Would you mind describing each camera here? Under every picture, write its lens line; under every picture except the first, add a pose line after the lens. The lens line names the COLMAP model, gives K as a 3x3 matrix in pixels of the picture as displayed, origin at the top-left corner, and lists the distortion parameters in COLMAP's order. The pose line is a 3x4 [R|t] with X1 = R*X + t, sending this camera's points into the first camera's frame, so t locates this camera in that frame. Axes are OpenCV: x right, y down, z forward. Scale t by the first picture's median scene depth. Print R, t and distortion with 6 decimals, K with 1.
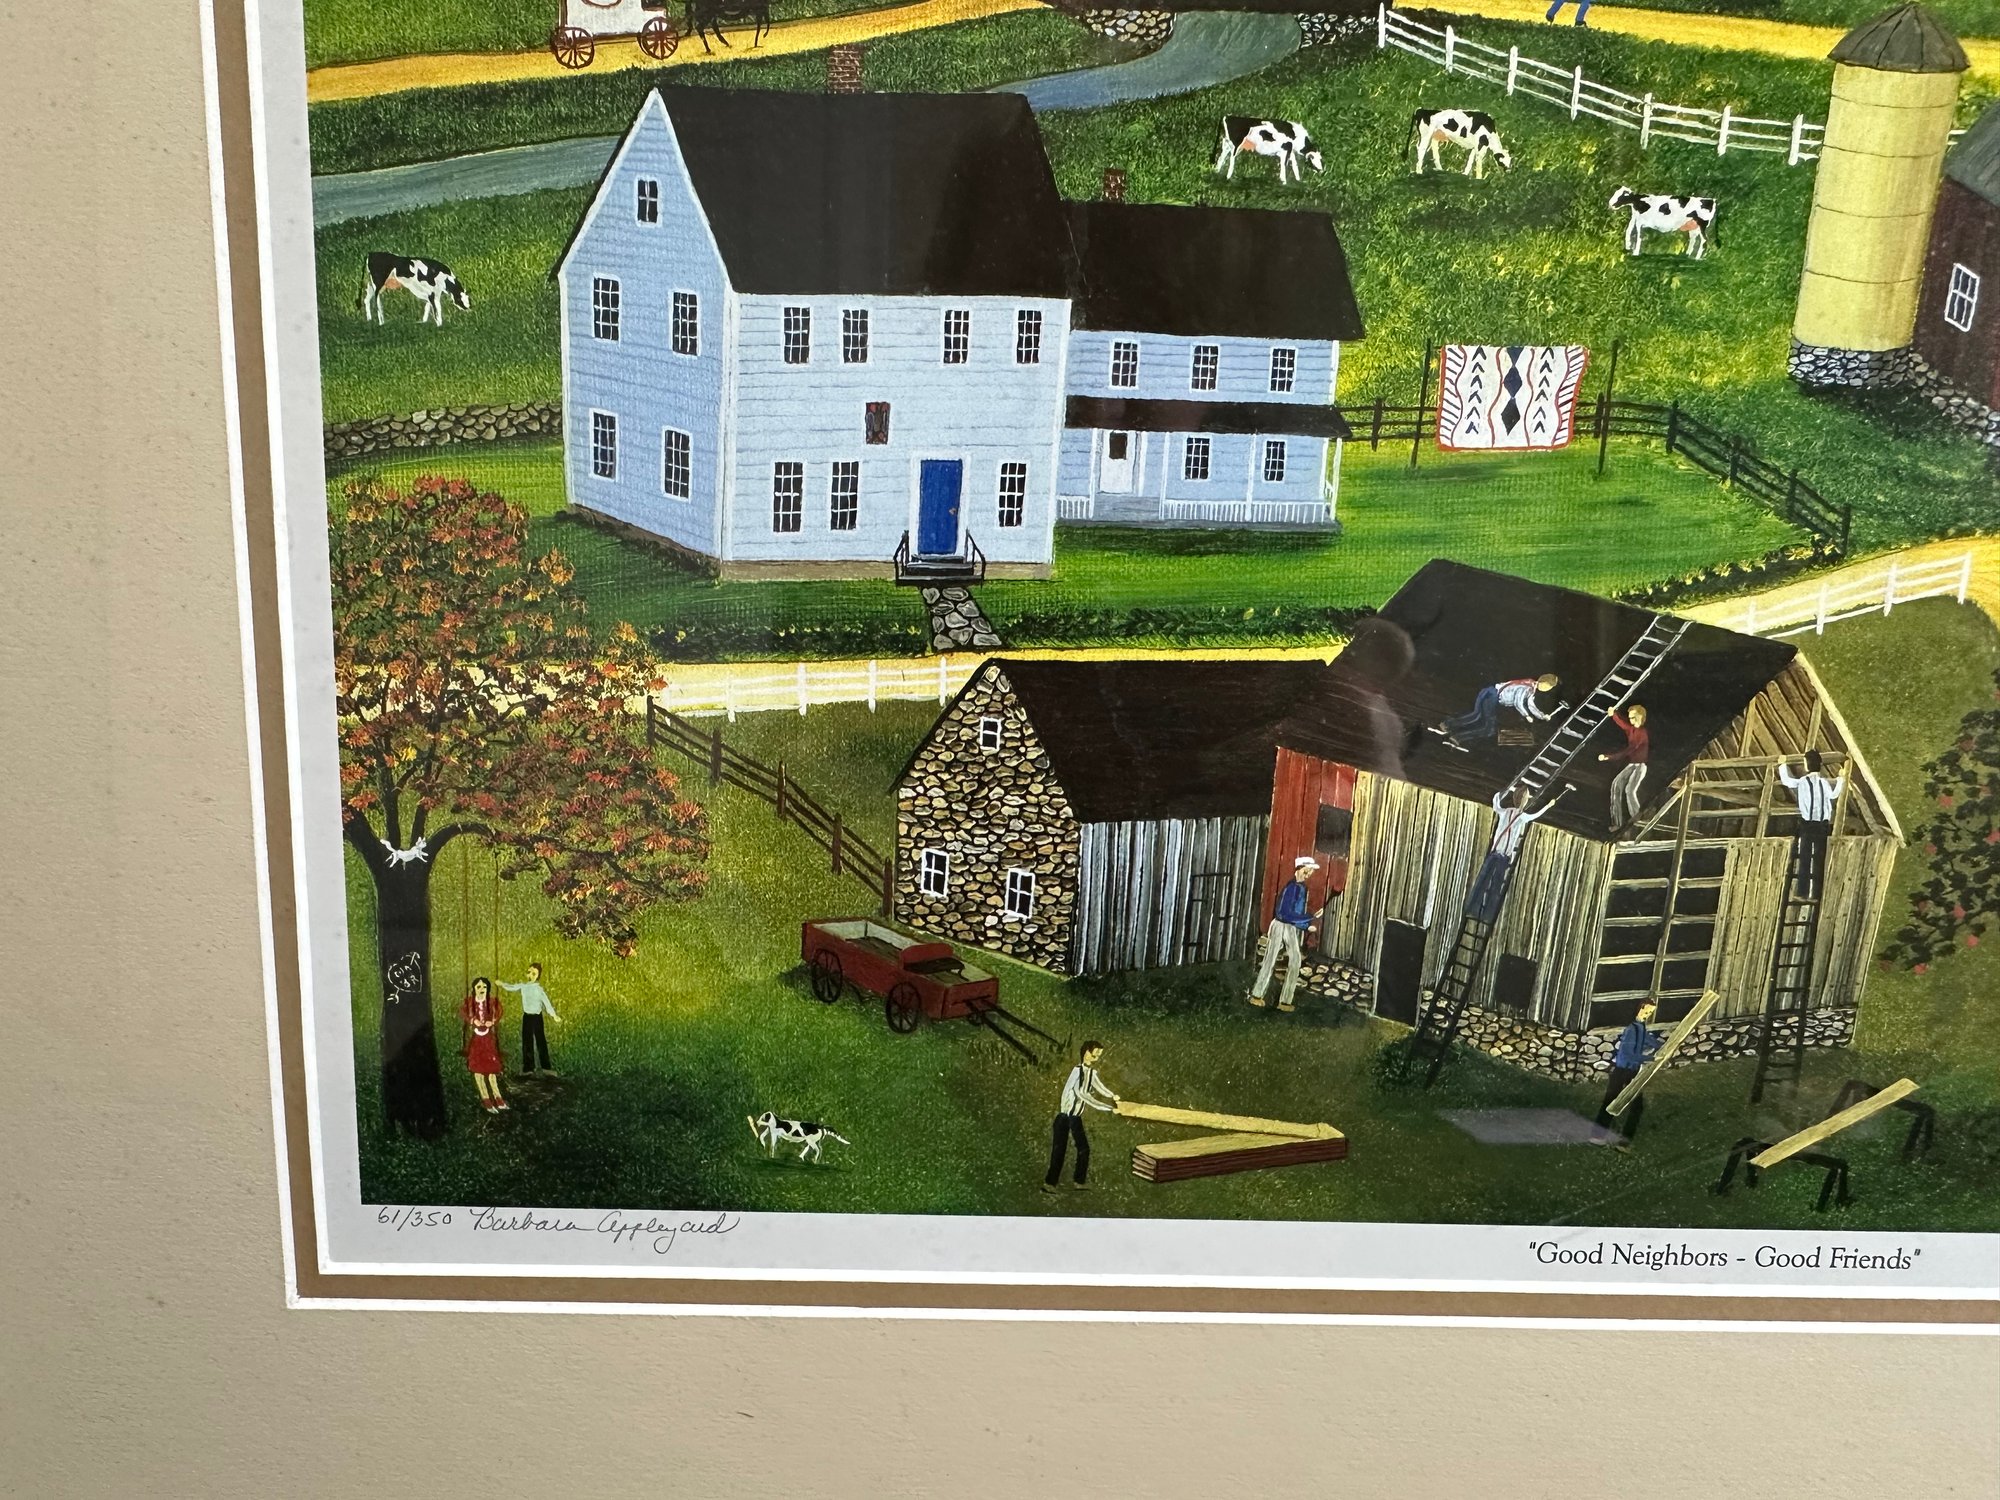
lens RADIAL K [[1411.8, 0, 1005.2], [0, 1411.8, 752.8], [0, 0, 1]] dist [0.010537, -0.001665]
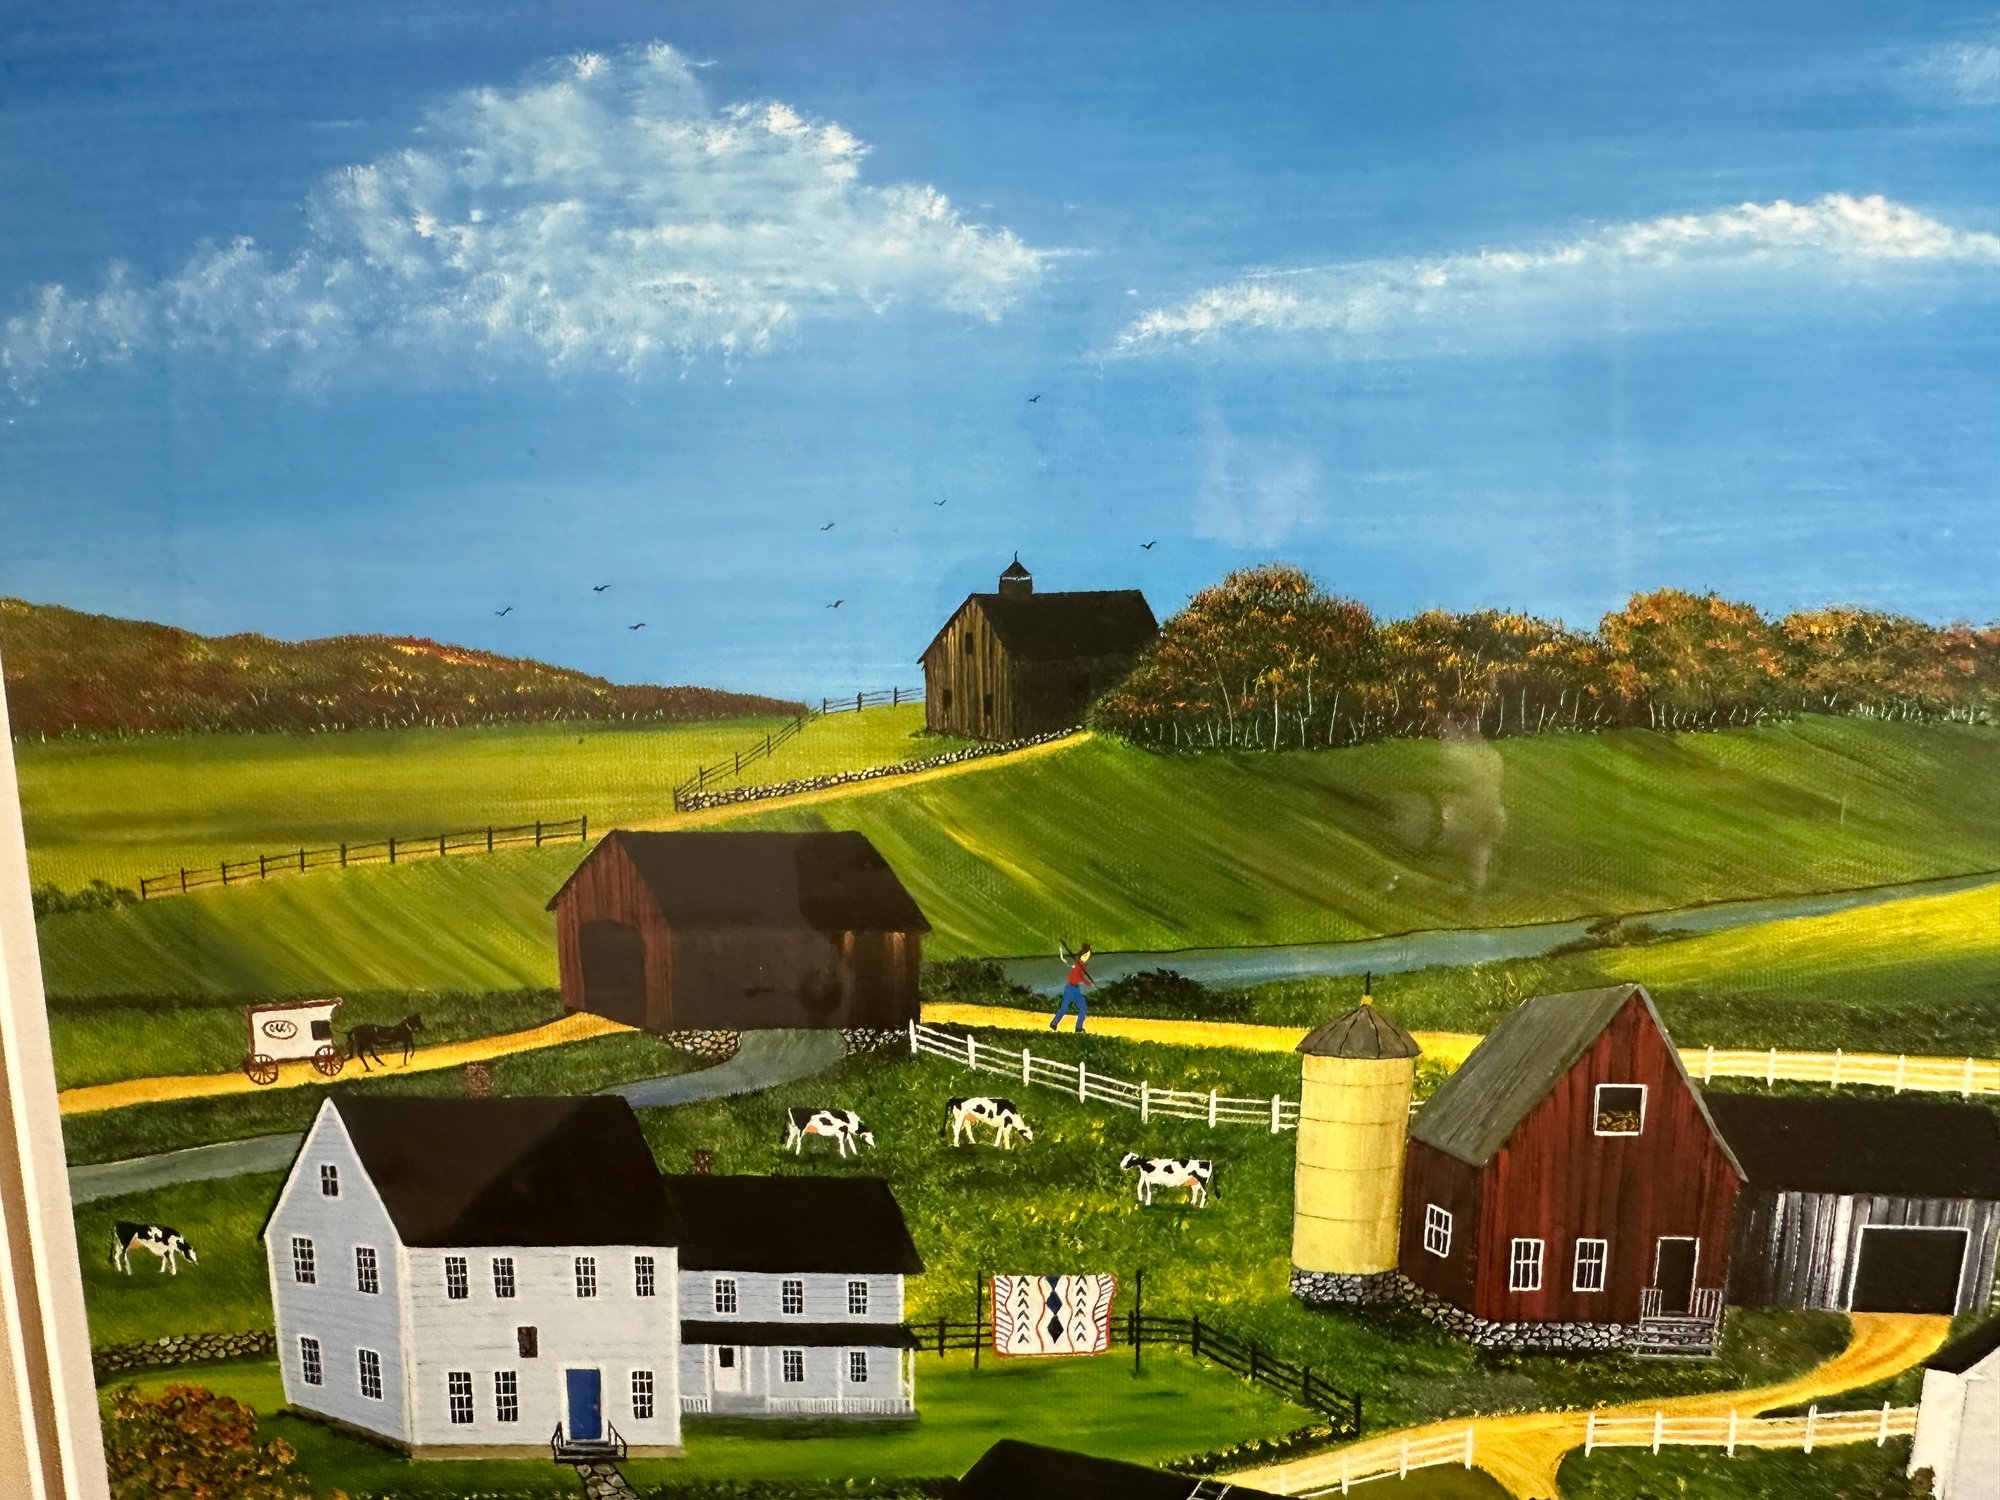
lens RADIAL K [[1411.8, 0, 999.9], [0, 1411.8, 750.9], [0, 0, 1]] dist [0.010537, -0.001665]
pose [[0.996284, -0.039510, -0.076534, 0.413828], [0.039751, 0.999208, 0.001622, -0.708821], [0.076409, -0.004658, 0.997066, -0.165234]]
